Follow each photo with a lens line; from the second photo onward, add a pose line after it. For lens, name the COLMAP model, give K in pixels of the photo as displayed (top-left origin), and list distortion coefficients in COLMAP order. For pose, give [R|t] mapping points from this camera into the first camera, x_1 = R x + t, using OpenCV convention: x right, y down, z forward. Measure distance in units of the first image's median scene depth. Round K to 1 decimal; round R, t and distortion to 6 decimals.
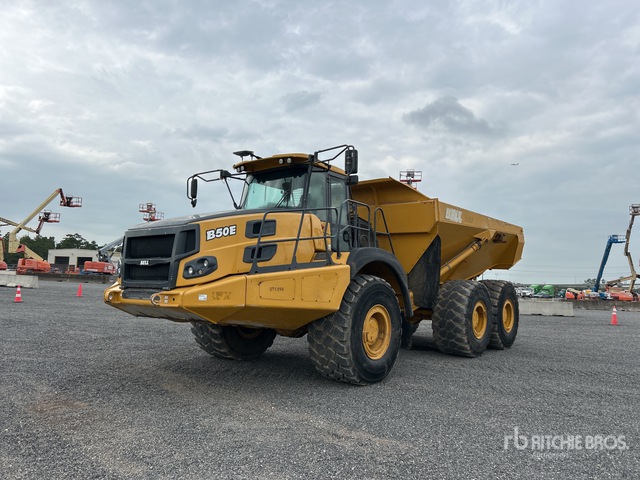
lens RADIAL K [[477.0, 0, 314.1], [0, 477.0, 227.3], [0, 0, 1]] dist [0.045023, -0.022550]
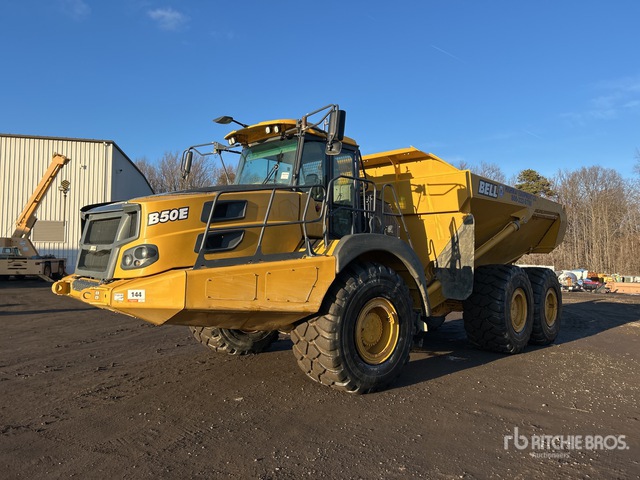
lens RADIAL K [[452.4, 0, 306.1], [0, 452.4, 222.4], [0, 0, 1]] dist [-0.019116, 0.017350]
pose [[0.987065, 0.009339, -0.160048, 0.147412], [-0.000915, 0.998614, 0.052630, -0.017123], [0.160318, -0.051803, 0.985705, 0.238154]]
